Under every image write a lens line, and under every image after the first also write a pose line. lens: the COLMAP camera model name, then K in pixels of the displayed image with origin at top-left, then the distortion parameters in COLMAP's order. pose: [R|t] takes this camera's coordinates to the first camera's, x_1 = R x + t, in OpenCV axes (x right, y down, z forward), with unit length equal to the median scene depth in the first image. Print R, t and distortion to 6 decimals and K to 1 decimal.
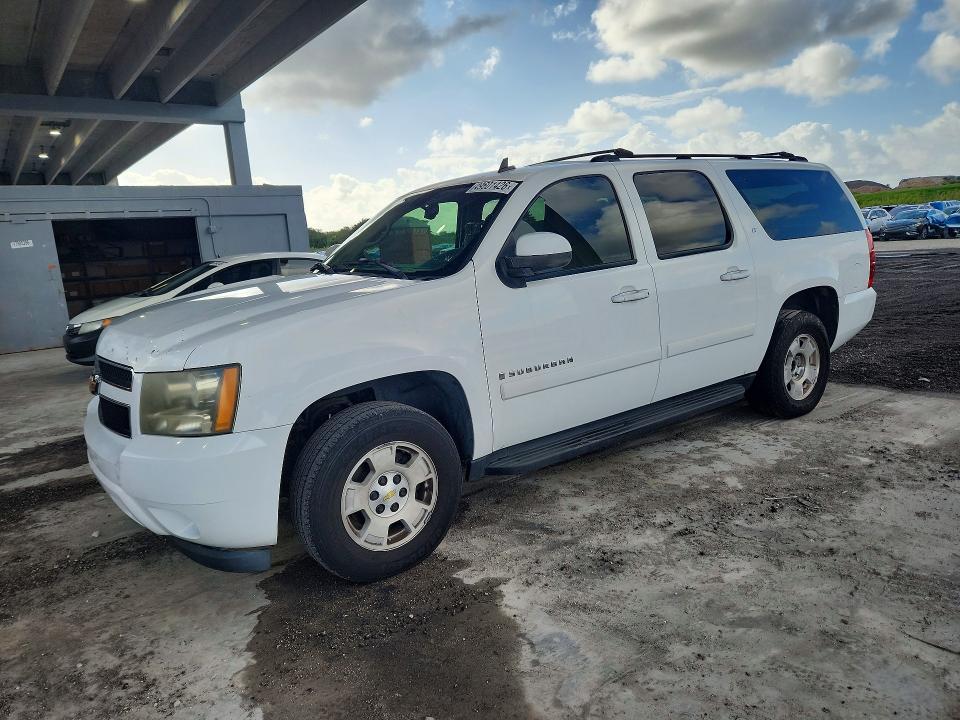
lens RADIAL K [[638.7, 0, 480.0], [0, 638.7, 360.0], [0, 0, 1]] dist [0.073594, -0.073483]
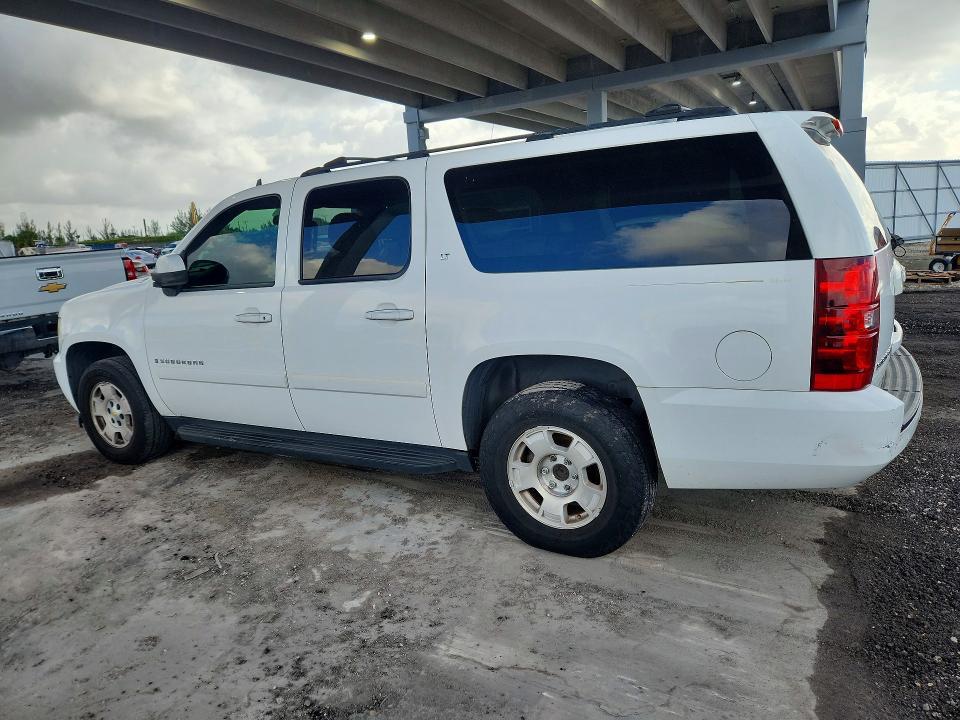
lens RADIAL K [[645.4, 0, 462.7], [0, 645.4, 333.7], [0, 0, 1]] dist [0.068186, -0.063594]
pose [[0.404062, 0.185332, -0.895760, 1.262474], [-0.122086, 0.981425, 0.147986, -0.260905], [0.906548, 0.049564, 0.419183, 0.827552]]
